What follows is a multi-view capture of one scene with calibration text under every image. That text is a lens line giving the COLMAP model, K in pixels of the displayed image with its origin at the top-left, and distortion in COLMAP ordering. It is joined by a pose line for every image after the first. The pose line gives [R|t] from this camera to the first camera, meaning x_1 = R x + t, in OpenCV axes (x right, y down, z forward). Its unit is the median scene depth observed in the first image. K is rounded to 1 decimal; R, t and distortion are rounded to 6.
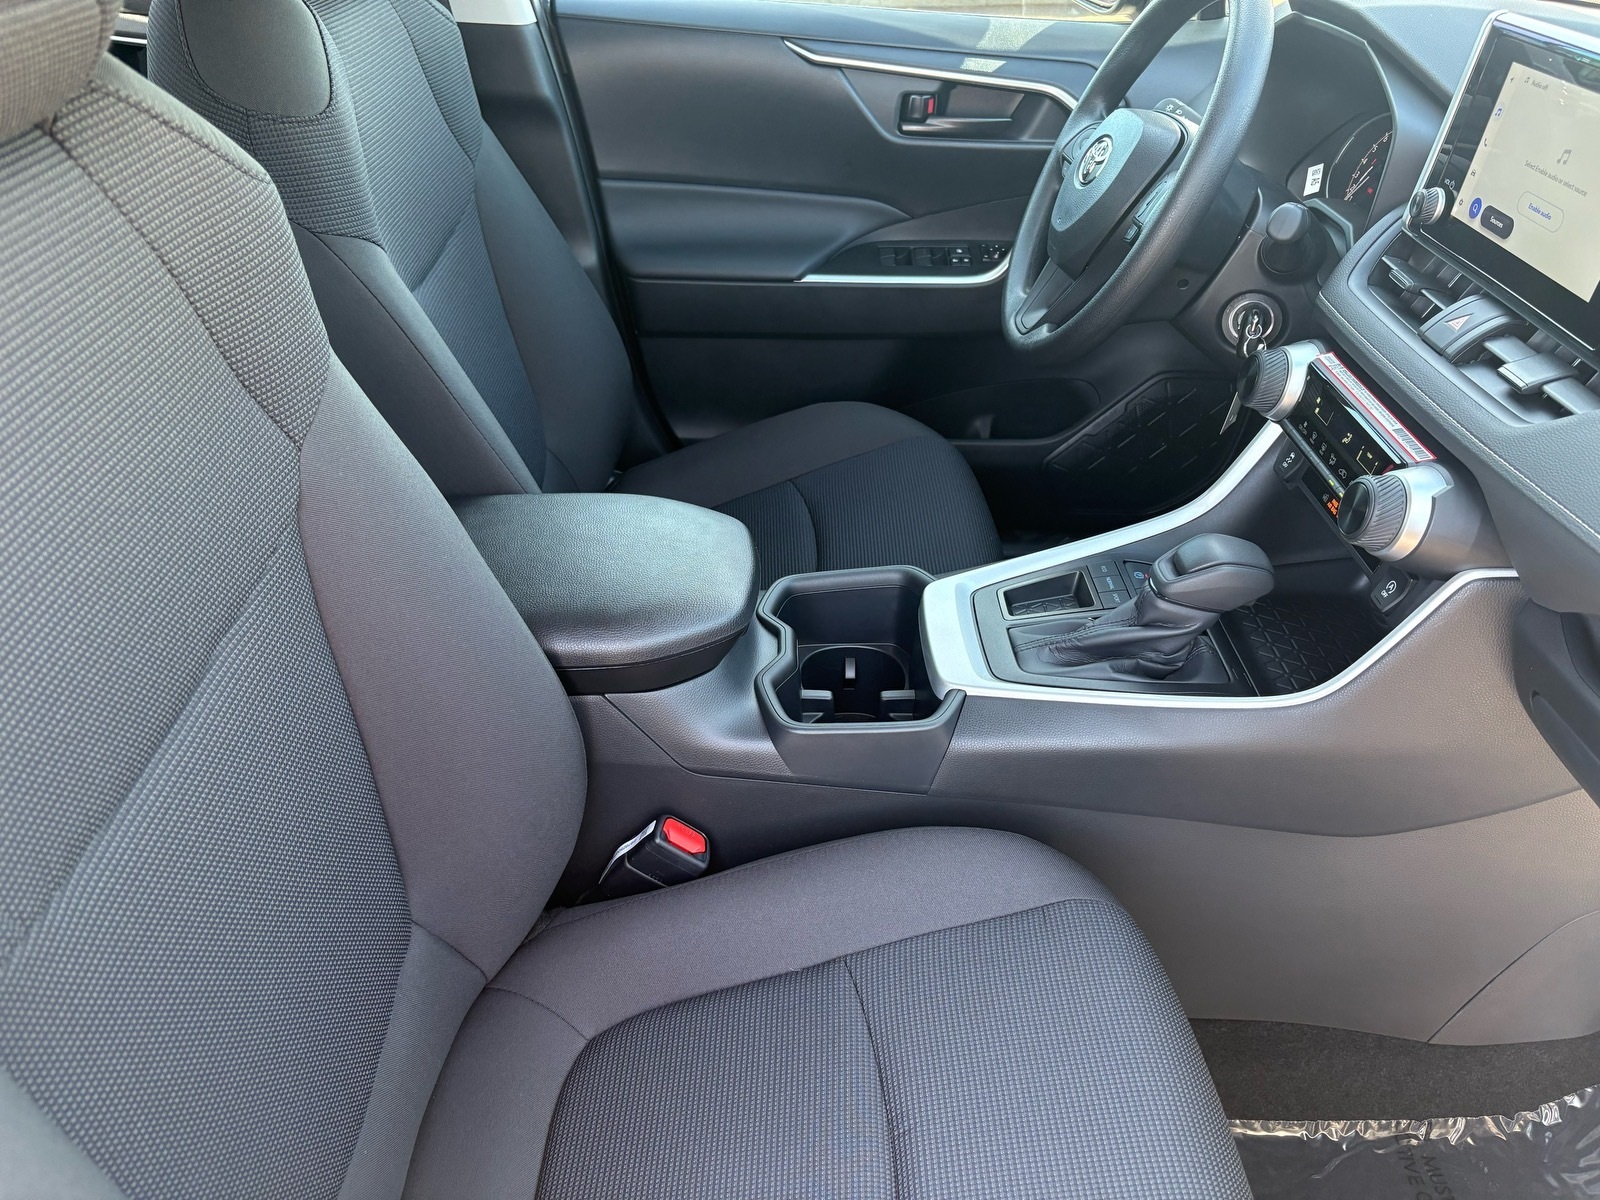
lens RADIAL K [[1257.3, 0, 761.9], [0, 1257.3, 603.8], [0, 0, 1]] dist [0.006074, -0.004649]
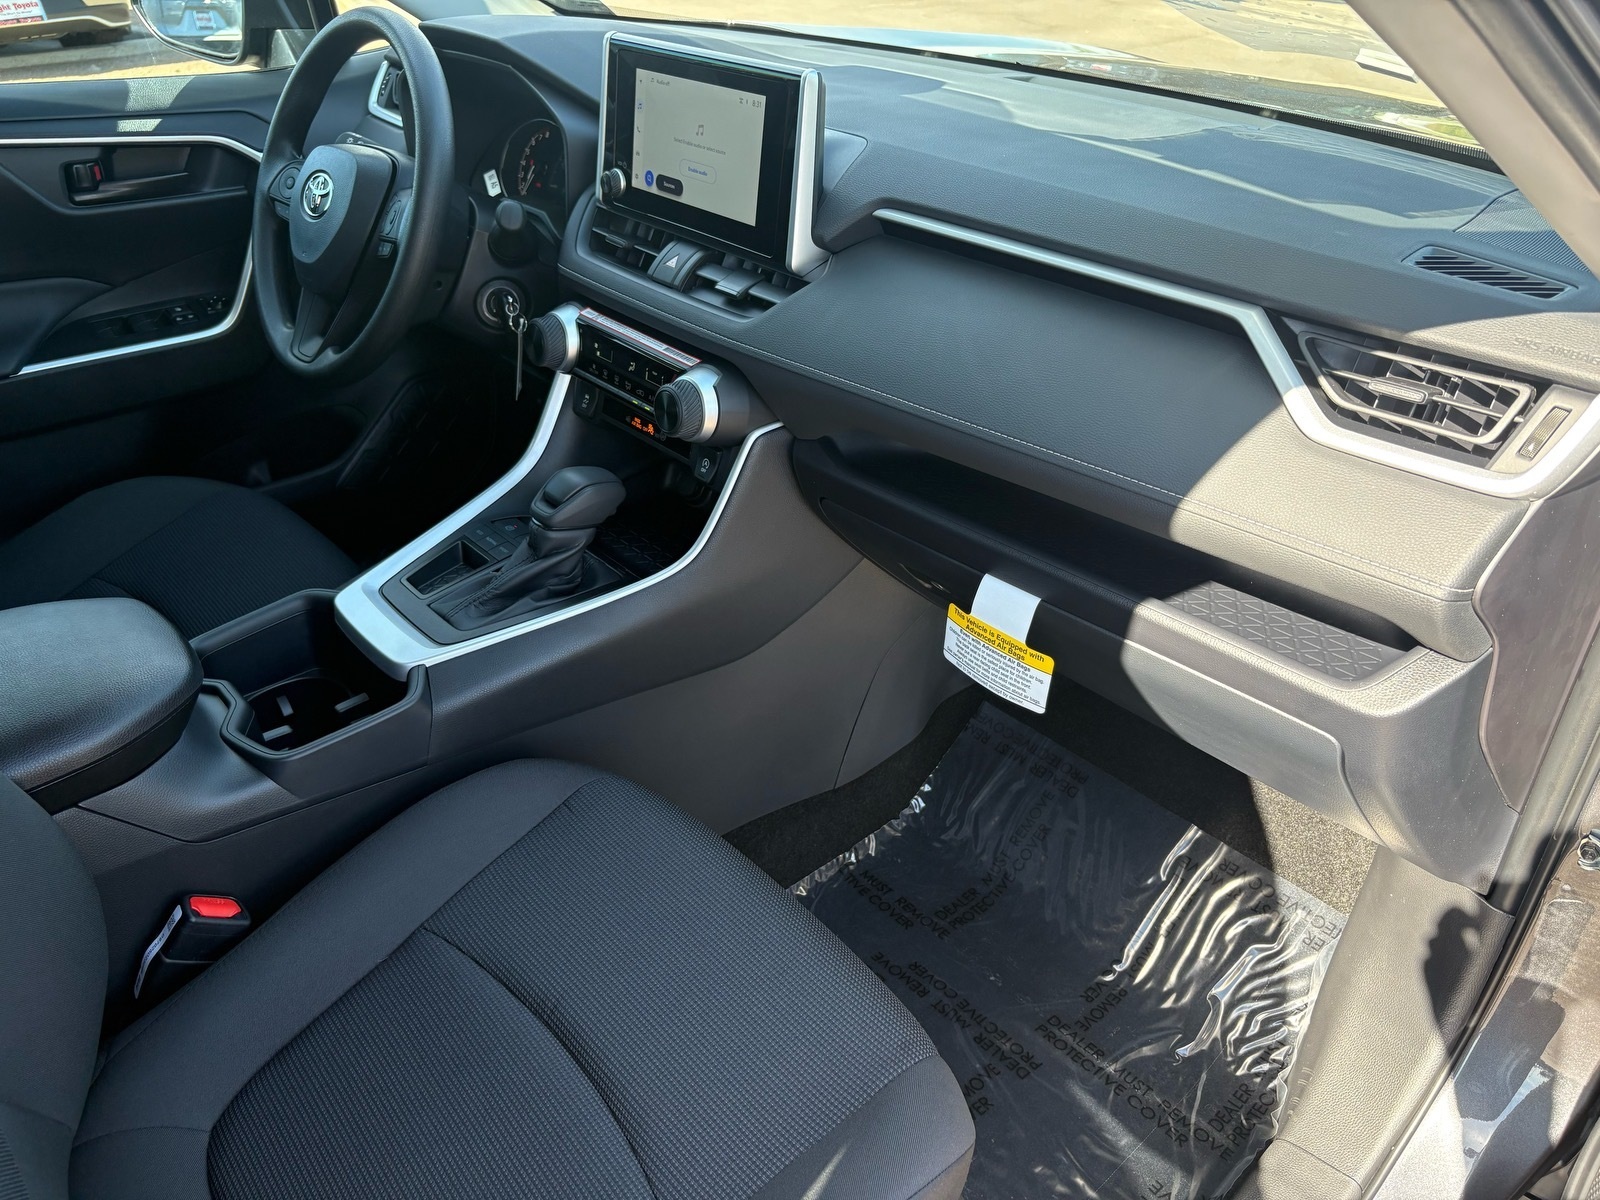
lens RADIAL K [[1257.3, 0, 799.2], [0, 1257.3, 596.0], [0, 0, 1]] dist [0.006074, -0.004649]
pose [[0.757954, -0.337166, 0.558413, -0.185609], [0.352720, 0.931956, 0.083948, 0.035975], [-0.548721, 0.133335, 0.825305, -0.108120]]
